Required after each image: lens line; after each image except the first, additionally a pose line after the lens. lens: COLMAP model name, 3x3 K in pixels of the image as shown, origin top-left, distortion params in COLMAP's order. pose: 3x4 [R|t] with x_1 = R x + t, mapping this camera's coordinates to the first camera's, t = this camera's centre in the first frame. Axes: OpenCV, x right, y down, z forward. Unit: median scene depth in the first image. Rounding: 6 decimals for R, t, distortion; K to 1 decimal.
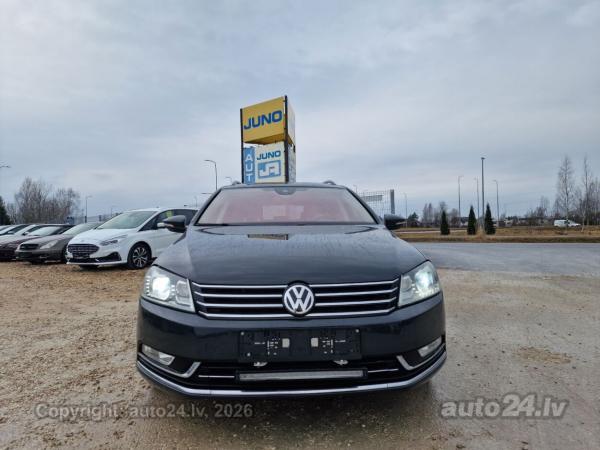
lens RADIAL K [[397.5, 0, 300.0], [0, 397.5, 225.0], [0, 0, 1]] dist [0.031343, -0.001619]
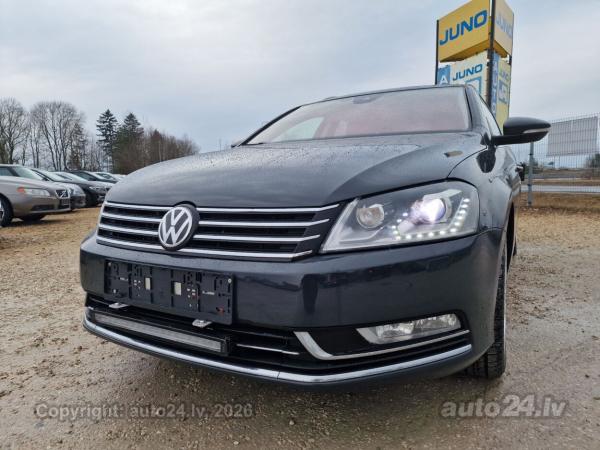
lens RADIAL K [[397.5, 0, 300.0], [0, 397.5, 225.0], [0, 0, 1]] dist [0.031343, -0.001619]
pose [[0.841008, 0.058787, -0.537819, 0.096774], [0.018271, 0.990426, 0.136830, 0.015858], [0.540713, -0.124902, 0.831883, 0.092736]]
